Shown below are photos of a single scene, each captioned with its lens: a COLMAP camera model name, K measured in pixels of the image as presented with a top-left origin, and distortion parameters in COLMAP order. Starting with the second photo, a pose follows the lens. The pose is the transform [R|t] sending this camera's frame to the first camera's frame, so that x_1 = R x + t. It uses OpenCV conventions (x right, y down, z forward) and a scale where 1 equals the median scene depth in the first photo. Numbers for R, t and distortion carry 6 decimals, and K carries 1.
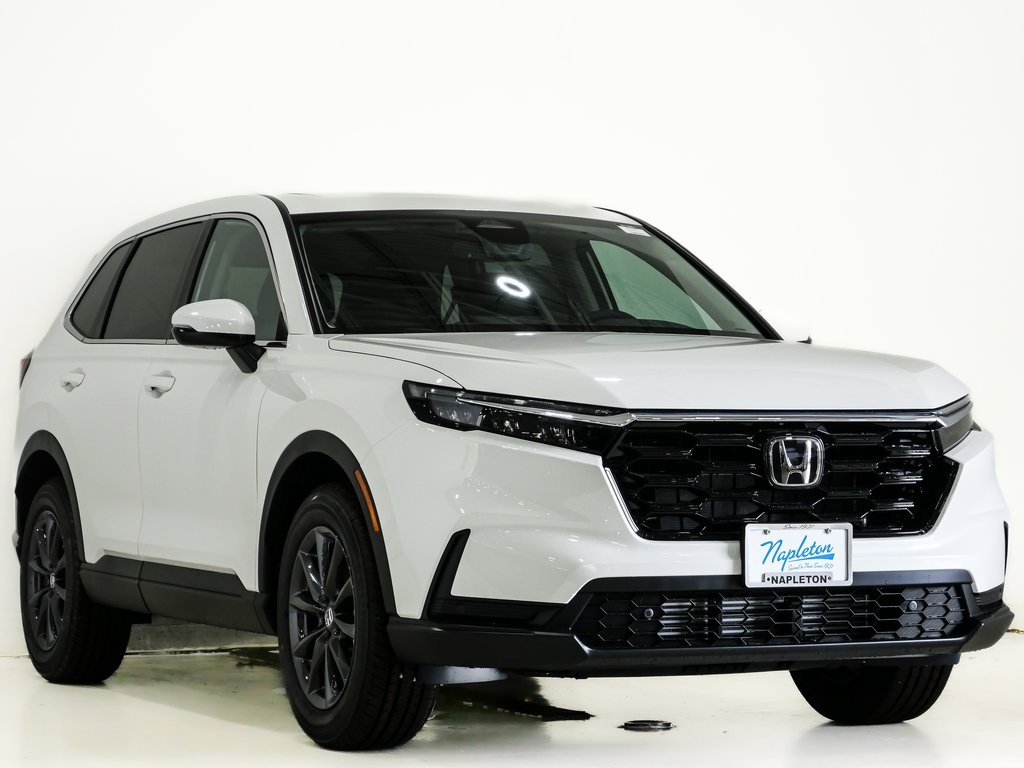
lens RADIAL K [[2907.8, 0, 511.0], [0, 2907.8, 383.1], [0, 0, 1]] dist [0.045498, 0.000000]
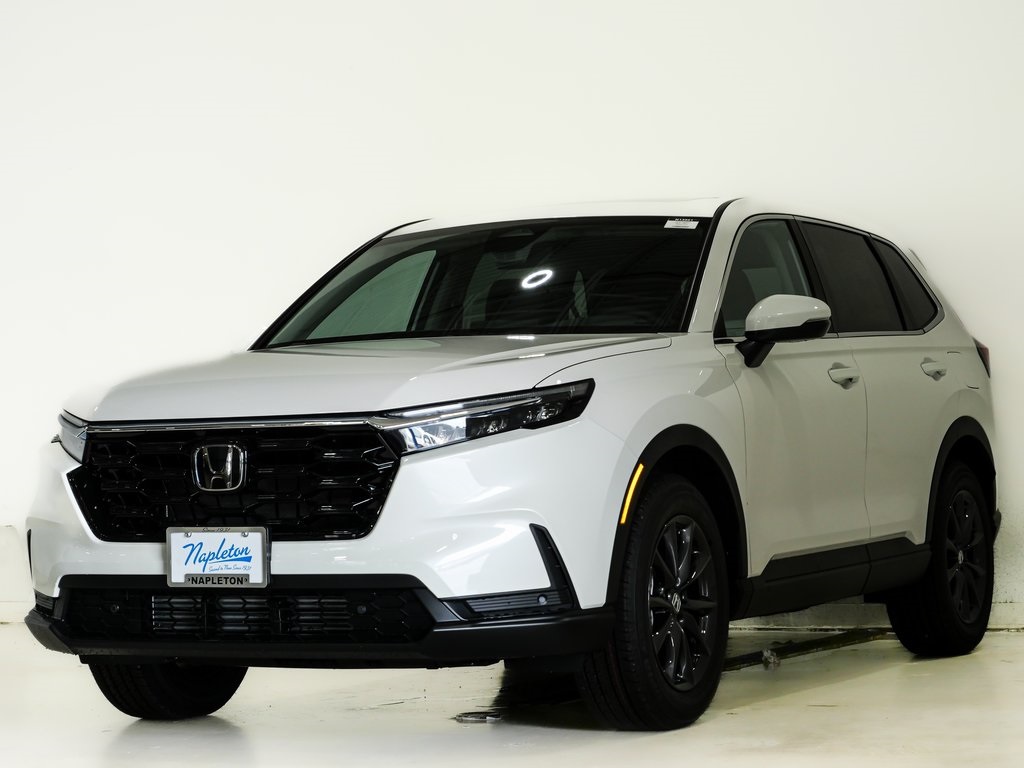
lens RADIAL K [[2650.7, 0, 511.8], [0, 2650.7, 383.5], [0, 0, 1]] dist [-0.063418, 0.000000]
pose [[0.632413, -0.032766, -0.773938, 0.899319], [0.041977, 0.999087, -0.007997, 0.008958], [0.773493, -0.027431, 0.633211, 0.481205]]
